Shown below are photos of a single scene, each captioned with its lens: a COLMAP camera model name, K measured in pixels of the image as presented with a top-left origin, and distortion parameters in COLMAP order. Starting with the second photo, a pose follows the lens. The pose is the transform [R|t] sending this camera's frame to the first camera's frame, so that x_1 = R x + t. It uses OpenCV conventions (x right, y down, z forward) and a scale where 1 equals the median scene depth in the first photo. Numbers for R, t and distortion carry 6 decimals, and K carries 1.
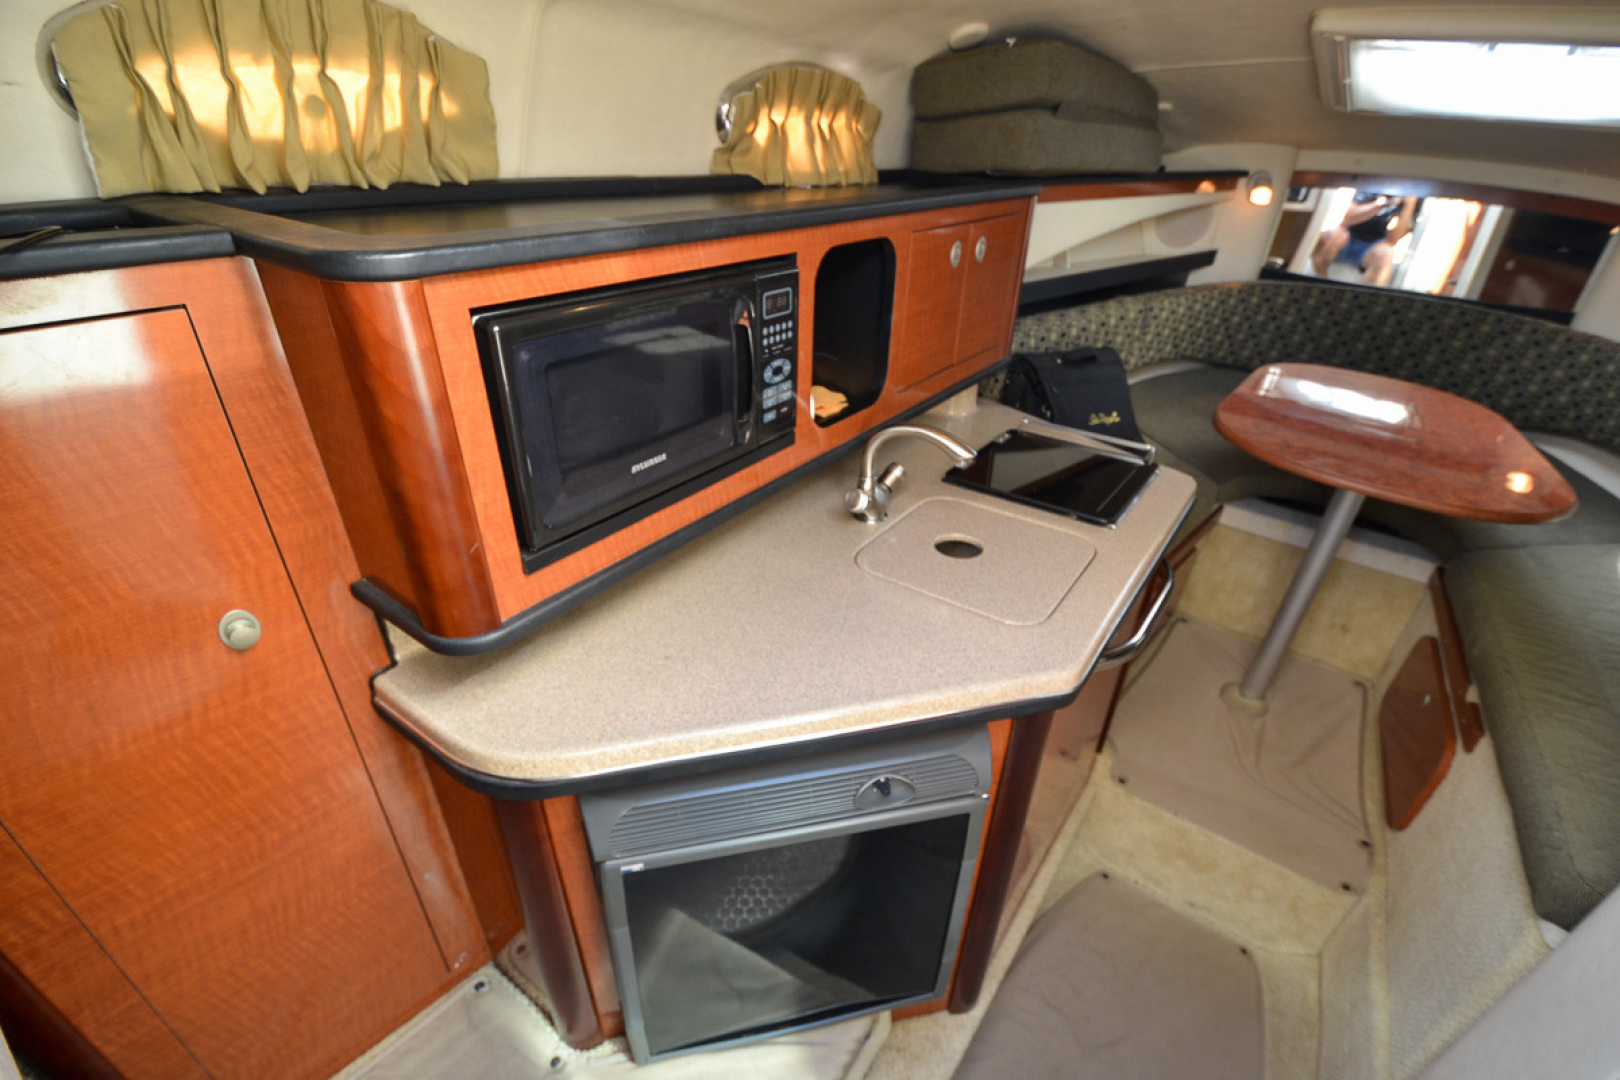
lens RADIAL K [[729.8, 0, 815.5], [0, 729.8, 556.6], [0, 0, 1]] dist [0.010876, -0.019854]
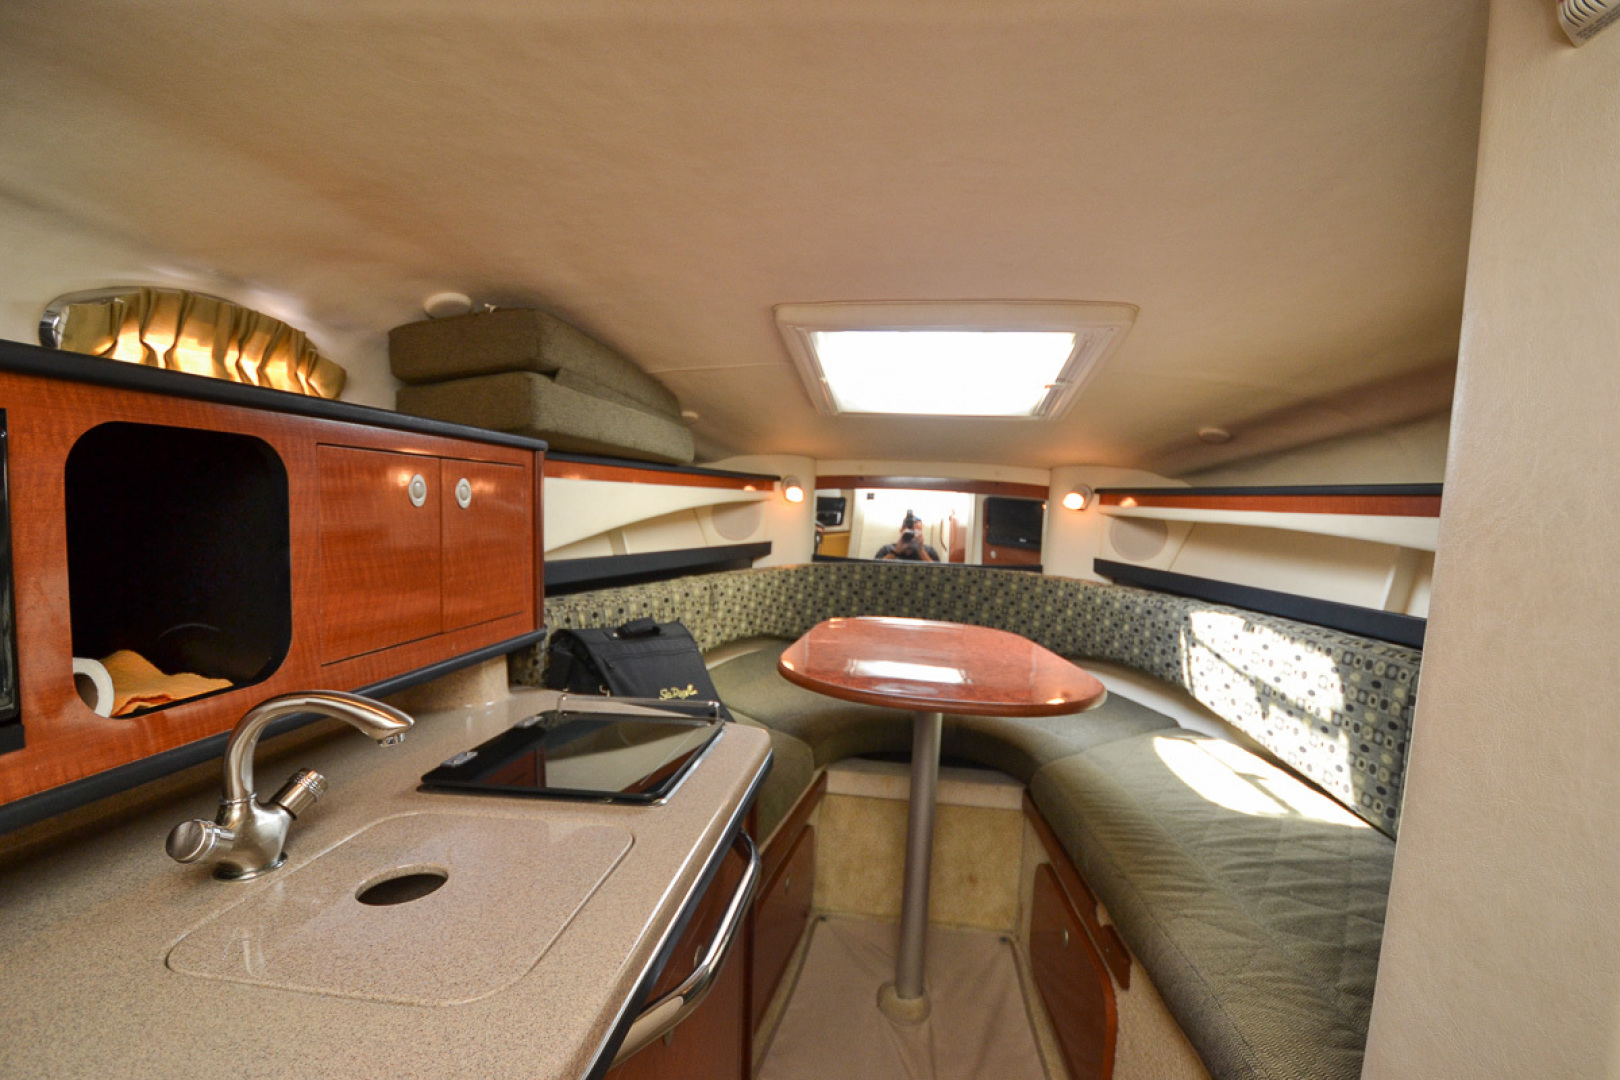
lens RADIAL K [[729.8, 0, 815.5], [0, 729.8, 556.6], [0, 0, 1]] dist [0.010876, -0.019854]
pose [[0.882066, -0.042726, 0.469184, 0.135213], [0.242736, 0.894737, -0.374866, 0.031917], [-0.403780, 0.444545, 0.799589, 0.160439]]
